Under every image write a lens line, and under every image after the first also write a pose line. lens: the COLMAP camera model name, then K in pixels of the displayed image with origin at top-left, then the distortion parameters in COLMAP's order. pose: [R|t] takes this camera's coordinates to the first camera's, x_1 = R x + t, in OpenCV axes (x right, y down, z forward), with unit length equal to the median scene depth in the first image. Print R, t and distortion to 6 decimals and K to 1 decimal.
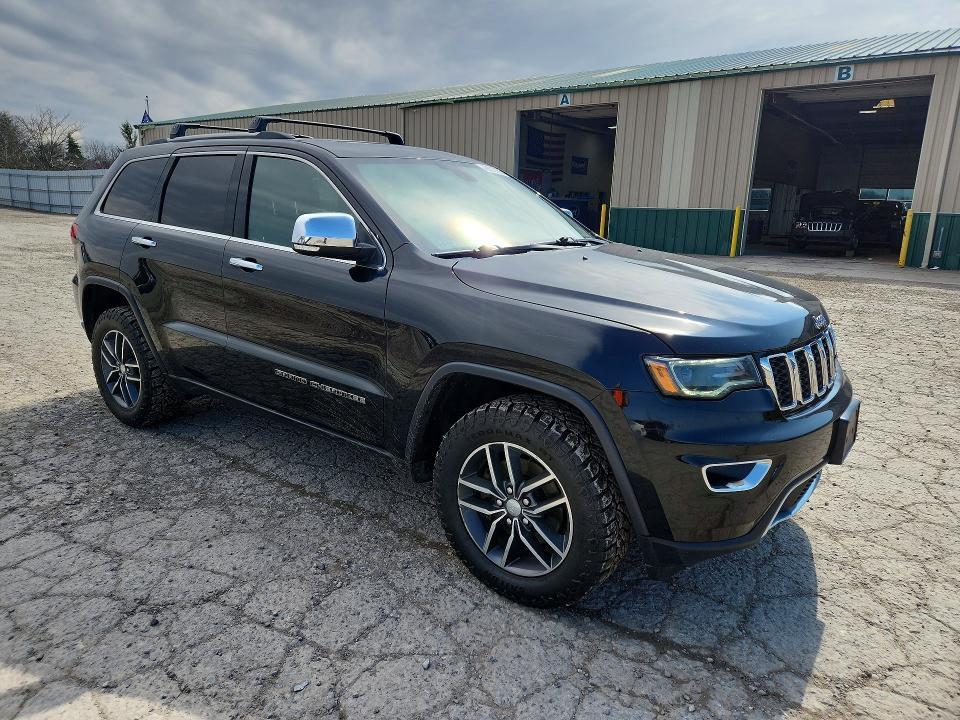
lens RADIAL K [[651.6, 0, 472.4], [0, 651.6, 355.8], [0, 0, 1]] dist [0.009230, -0.001957]
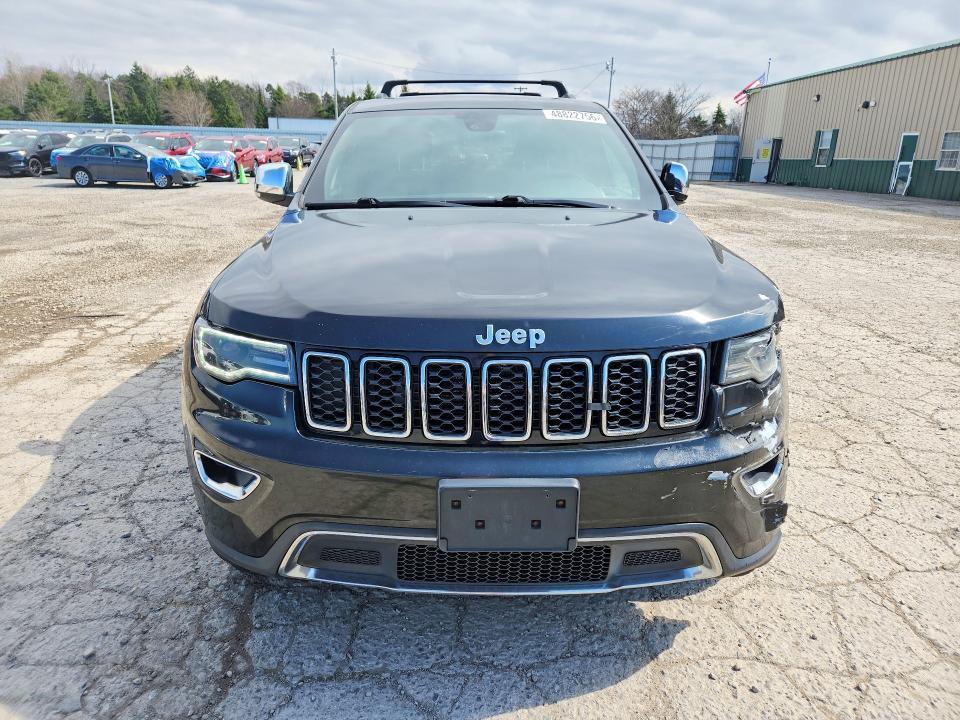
lens RADIAL K [[651.6, 0, 474.7], [0, 651.6, 364.4], [0, 0, 1]] dist [0.009230, -0.001957]
pose [[0.627740, 0.228605, -0.744098, 1.080606], [-0.184437, 0.972365, 0.143139, -0.119648], [0.756257, 0.047385, 0.652556, 0.628619]]
